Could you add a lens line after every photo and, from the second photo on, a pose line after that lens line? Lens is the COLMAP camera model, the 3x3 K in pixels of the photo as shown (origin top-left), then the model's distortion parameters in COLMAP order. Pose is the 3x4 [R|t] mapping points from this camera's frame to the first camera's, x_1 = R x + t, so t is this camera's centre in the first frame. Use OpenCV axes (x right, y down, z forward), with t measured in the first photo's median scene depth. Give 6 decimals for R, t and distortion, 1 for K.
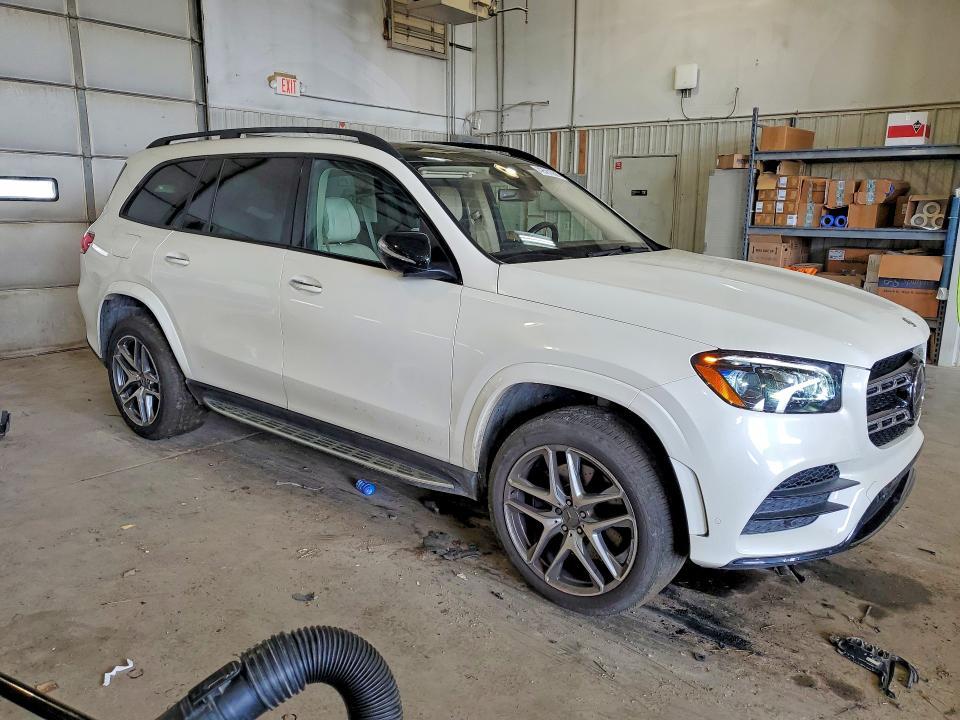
lens RADIAL K [[728.5, 0, 480.0], [0, 728.5, 360.0], [0, 0, 1]] dist [0.048729, 0.005456]
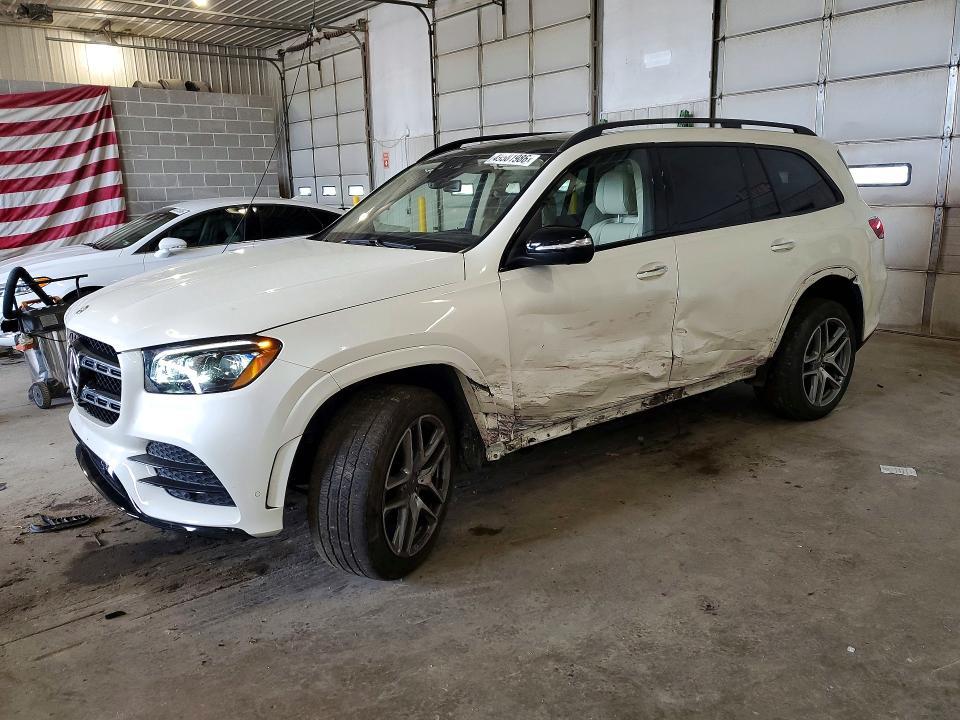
lens RADIAL K [[728.5, 0, 480.0], [0, 728.5, 360.0], [0, 0, 1]] dist [0.048729, 0.005456]
pose [[-0.219000, 0.218915, -0.950850, 1.463297], [-0.193270, 0.945465, 0.262190, -0.368243], [0.956392, 0.241190, -0.164747, 1.724118]]
